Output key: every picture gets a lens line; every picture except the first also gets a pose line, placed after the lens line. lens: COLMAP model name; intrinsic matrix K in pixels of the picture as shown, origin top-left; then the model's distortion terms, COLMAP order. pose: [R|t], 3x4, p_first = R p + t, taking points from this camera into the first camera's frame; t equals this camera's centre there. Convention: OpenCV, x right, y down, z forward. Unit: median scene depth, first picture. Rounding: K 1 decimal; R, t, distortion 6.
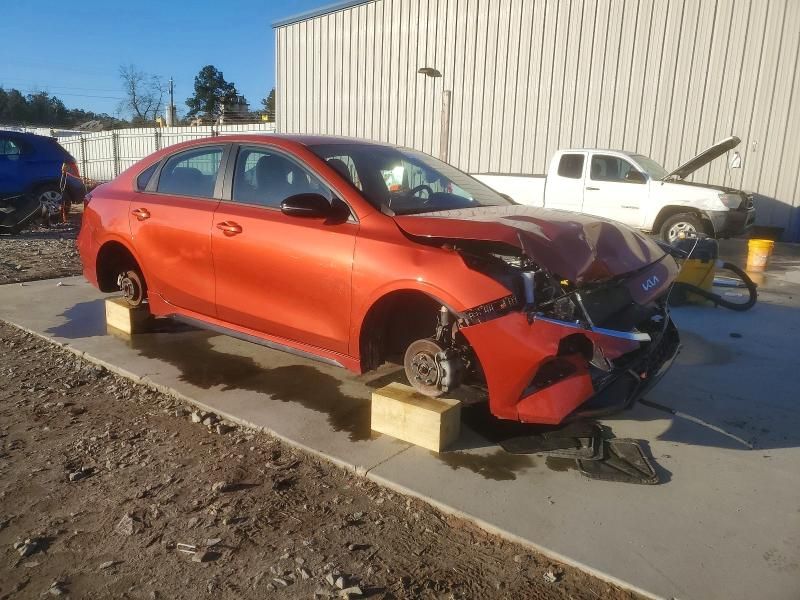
lens RADIAL K [[614.4, 0, 398.9], [0, 614.4, 300.8], [0, 0, 1]] dist [0.003718, -0.003694]
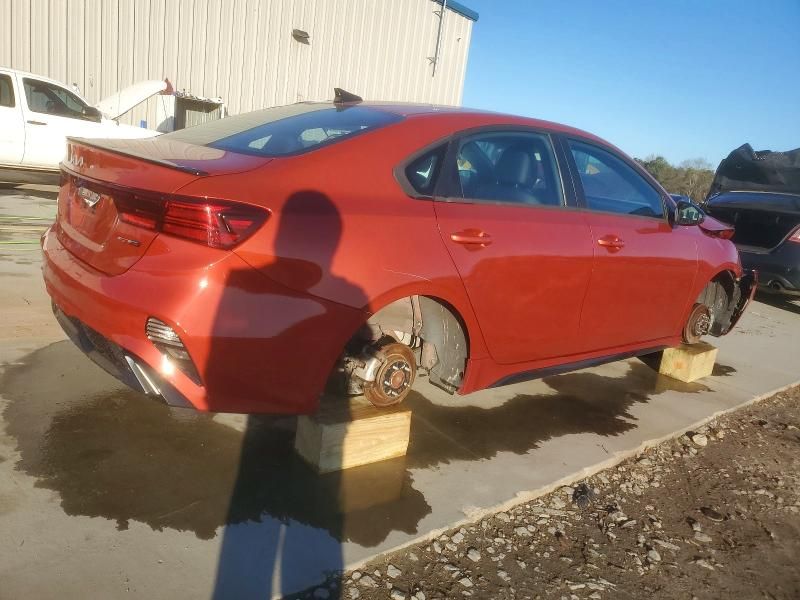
lens RADIAL K [[614.4, 0, 399.3], [0, 614.4, 299.6], [0, 0, 1]] dist [0.003718, -0.003694]
pose [[0.205163, -0.221461, 0.953343, -1.047648], [0.088568, 0.974268, 0.207262, -0.218944], [-0.974712, 0.041913, 0.219499, 0.994763]]
